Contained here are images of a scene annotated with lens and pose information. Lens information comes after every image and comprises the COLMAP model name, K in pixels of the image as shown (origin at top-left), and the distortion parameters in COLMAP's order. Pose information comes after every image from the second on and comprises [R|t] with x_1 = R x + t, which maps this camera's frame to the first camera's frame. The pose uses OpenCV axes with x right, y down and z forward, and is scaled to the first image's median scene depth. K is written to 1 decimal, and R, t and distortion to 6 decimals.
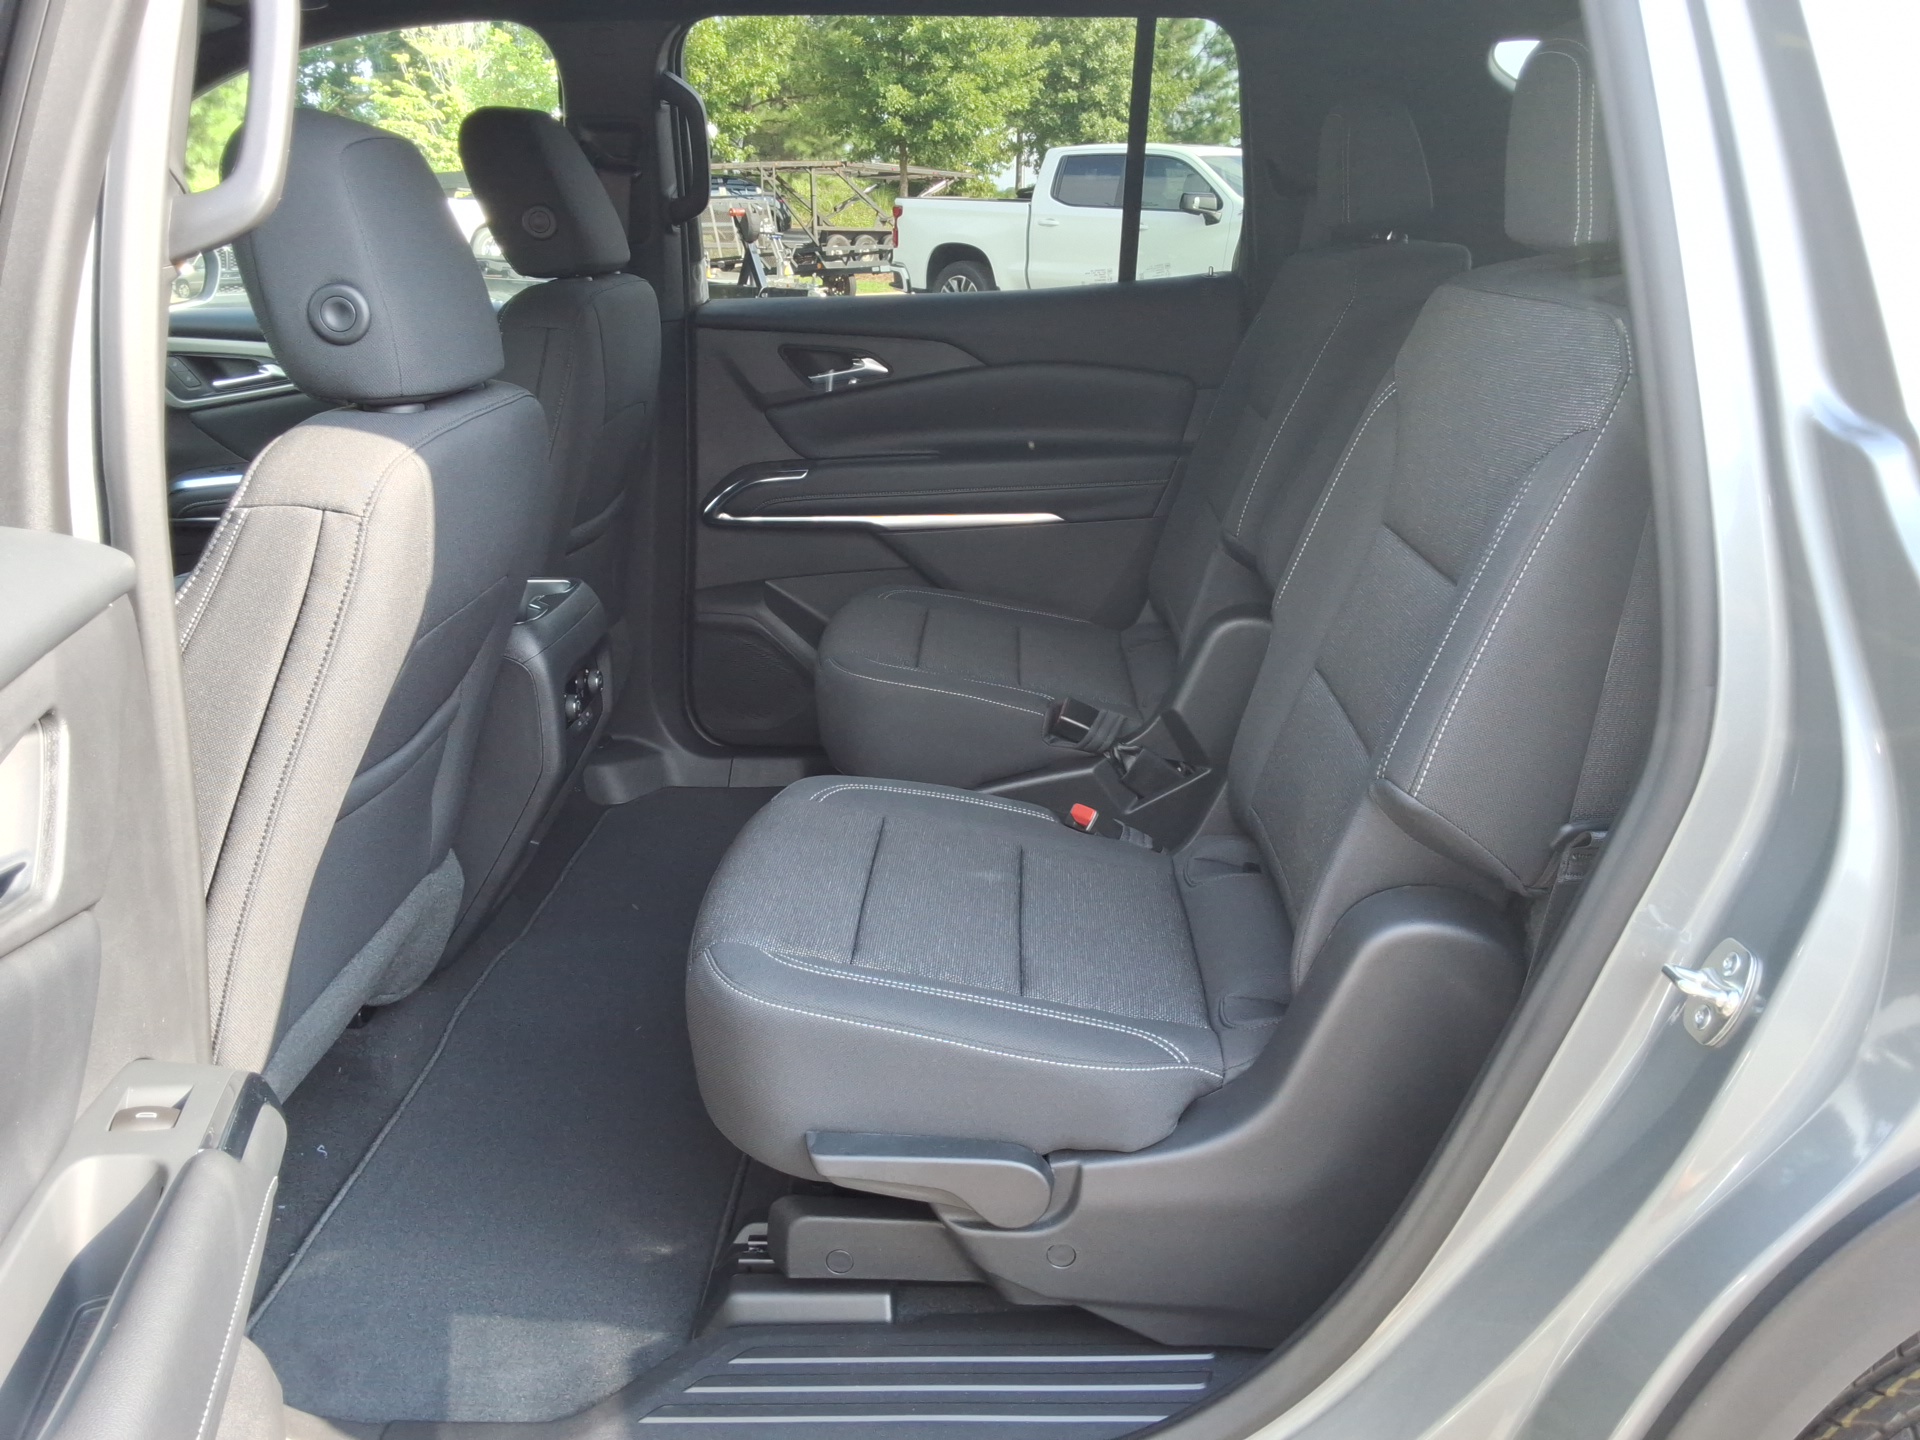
lens RADIAL K [[1545.1, 0, 962.9], [0, 1545.1, 725.2], [0, 0, 1]] dist [0.105645, -0.155179]
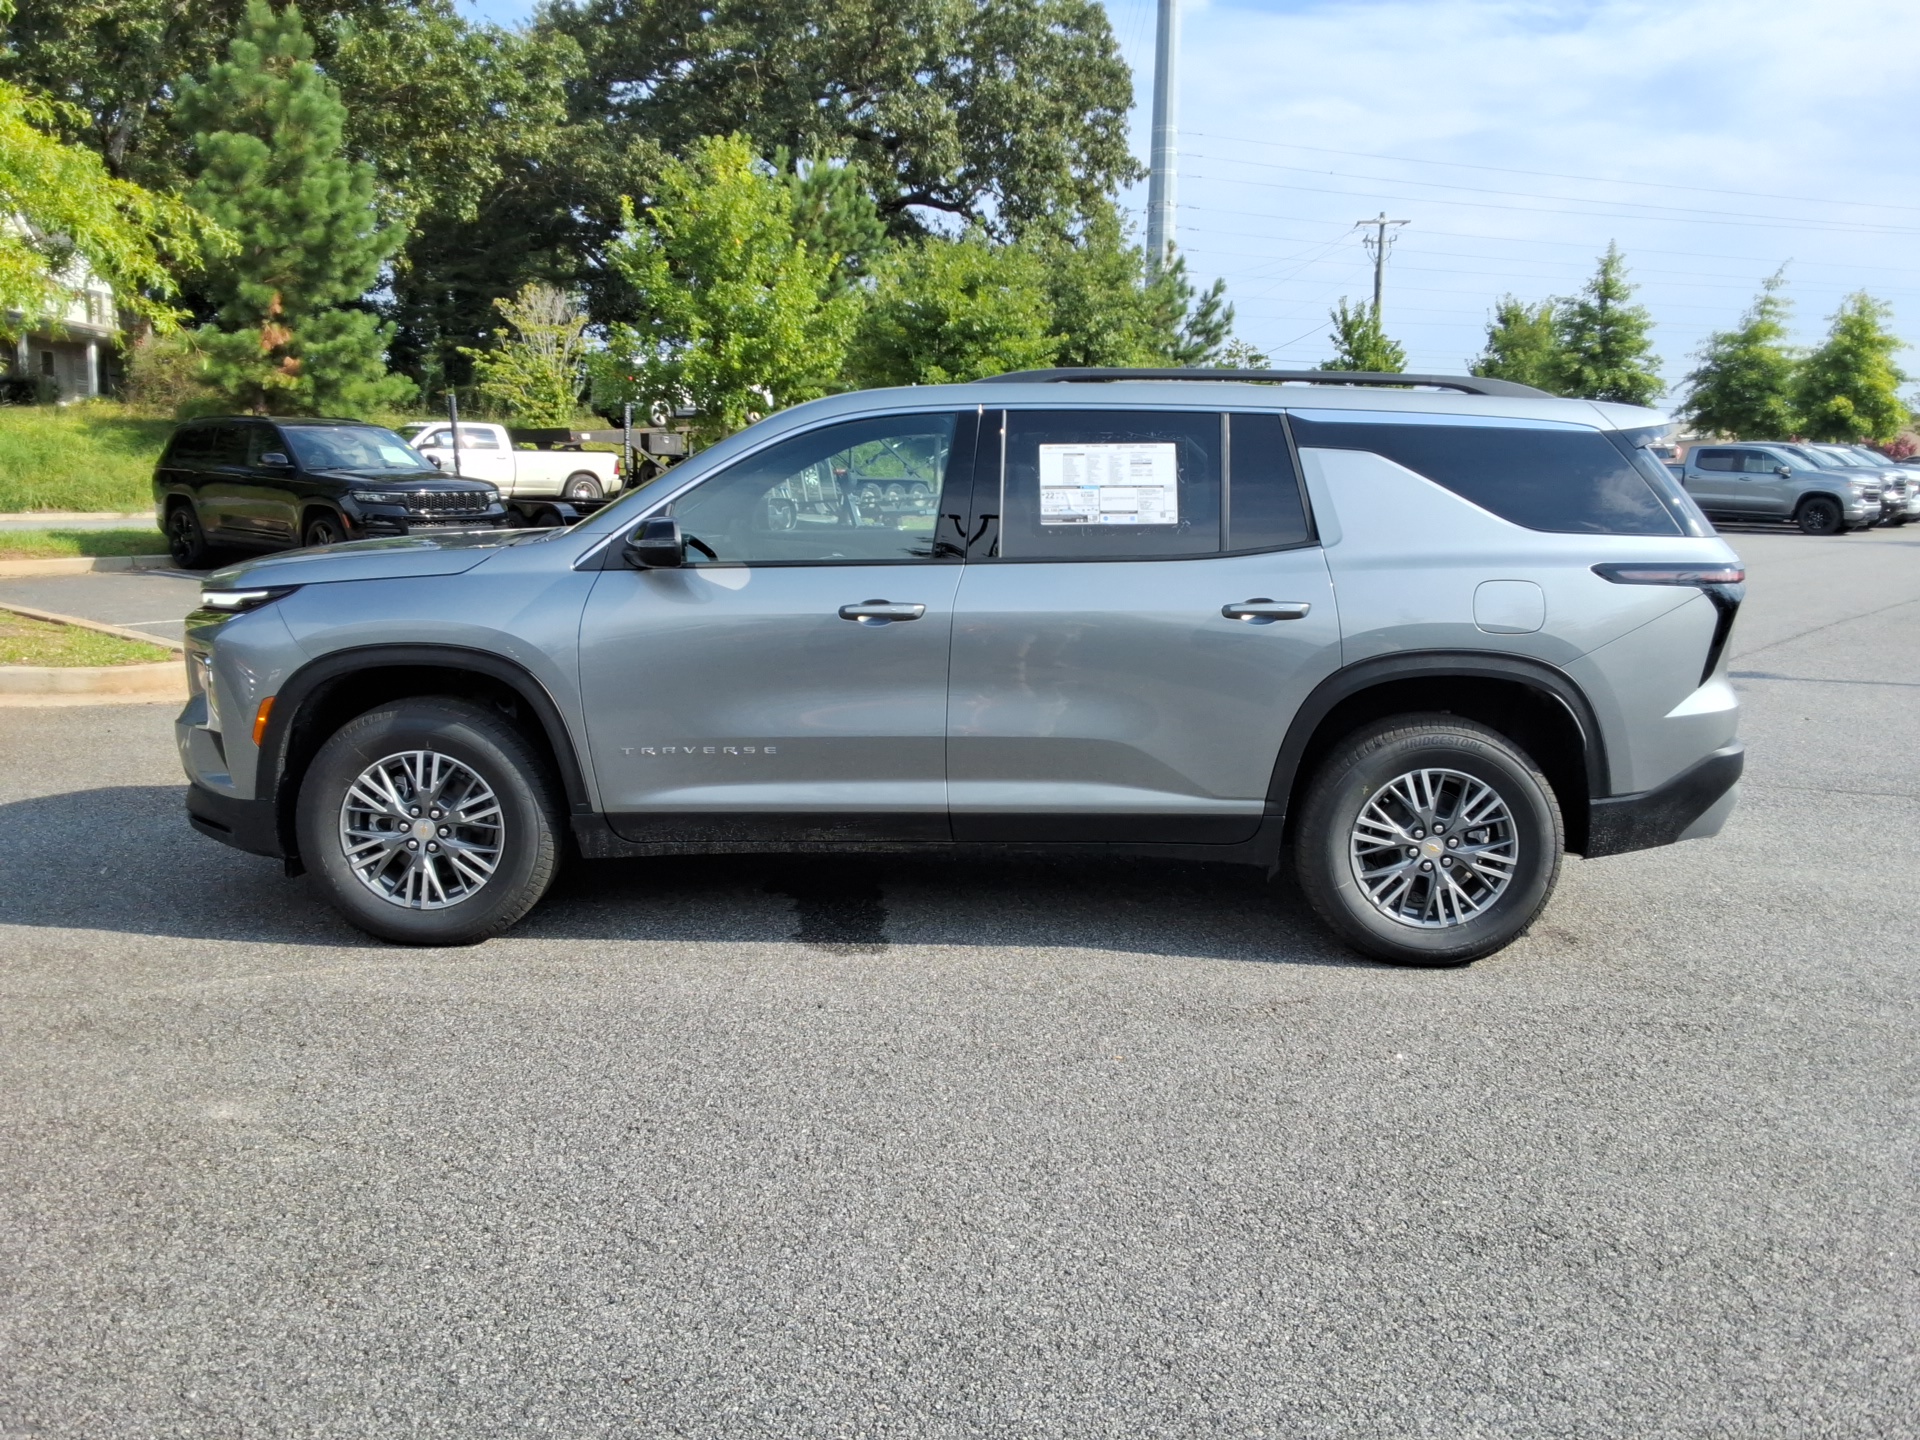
lens RADIAL K [[1545.1, 0, 975.0], [0, 1545.1, 731.7], [0, 0, 1]] dist [0.105645, -0.155179]
pose [[0.999873, 0.009276, 0.012940, -0.023470], [-0.007345, 0.989831, -0.142061, 0.041906], [-0.014126, 0.141948, 0.989773, -0.148567]]
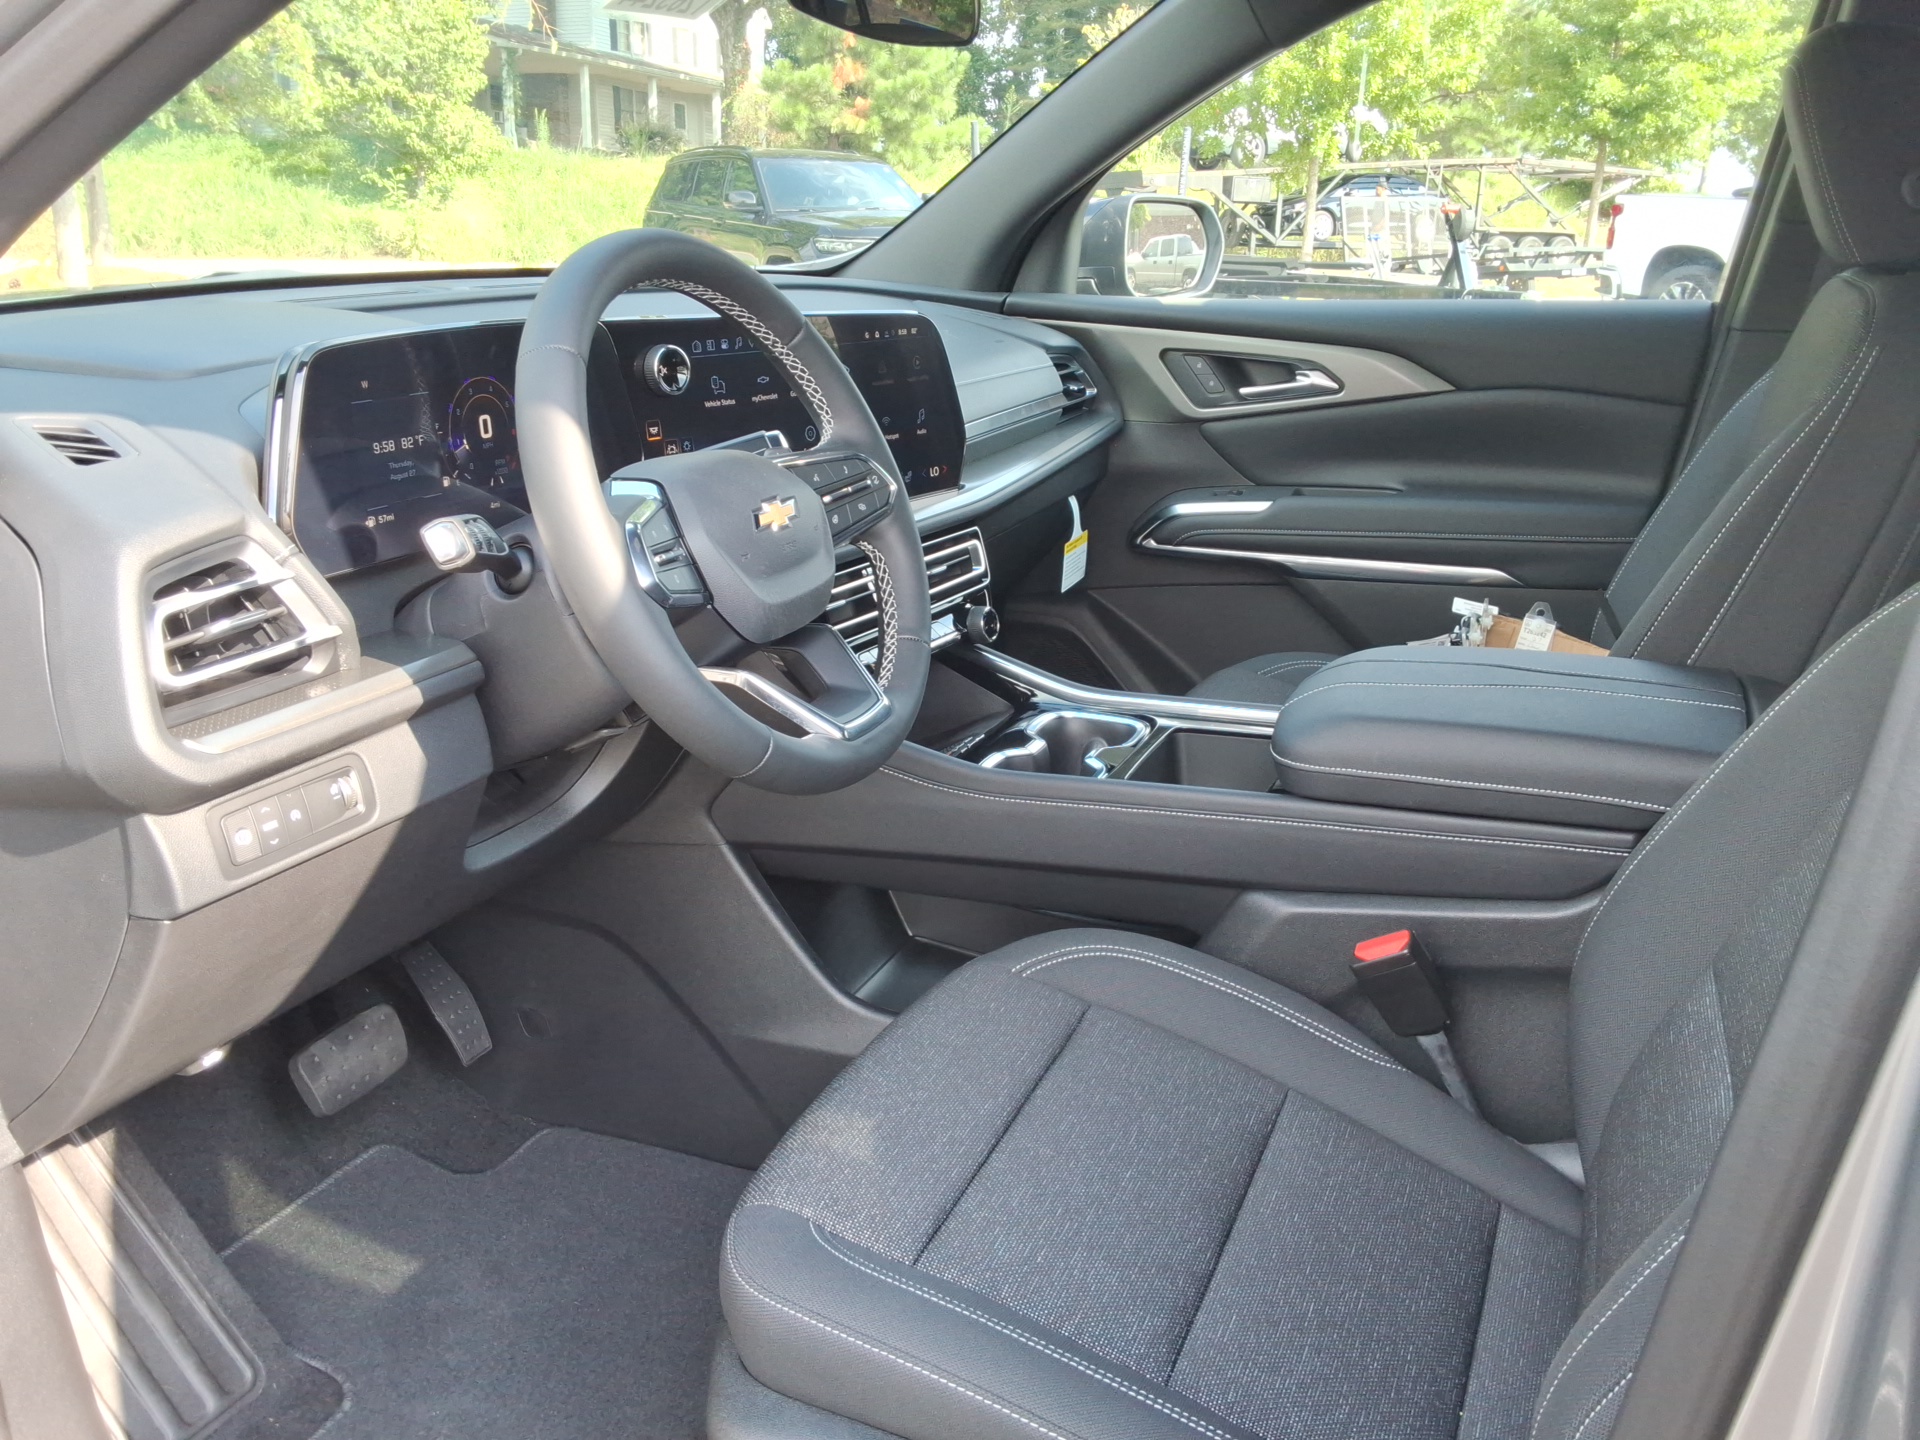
lens RADIAL K [[1545.1, 0, 969.2], [0, 1545.1, 702.1], [0, 0, 1]] dist [0.105645, -0.155179]
pose [[0.932004, 0.122360, -0.341168, -0.030642], [-0.127131, 0.991850, 0.008429, -0.004030], [0.339419, 0.035517, 0.939964, 0.017167]]
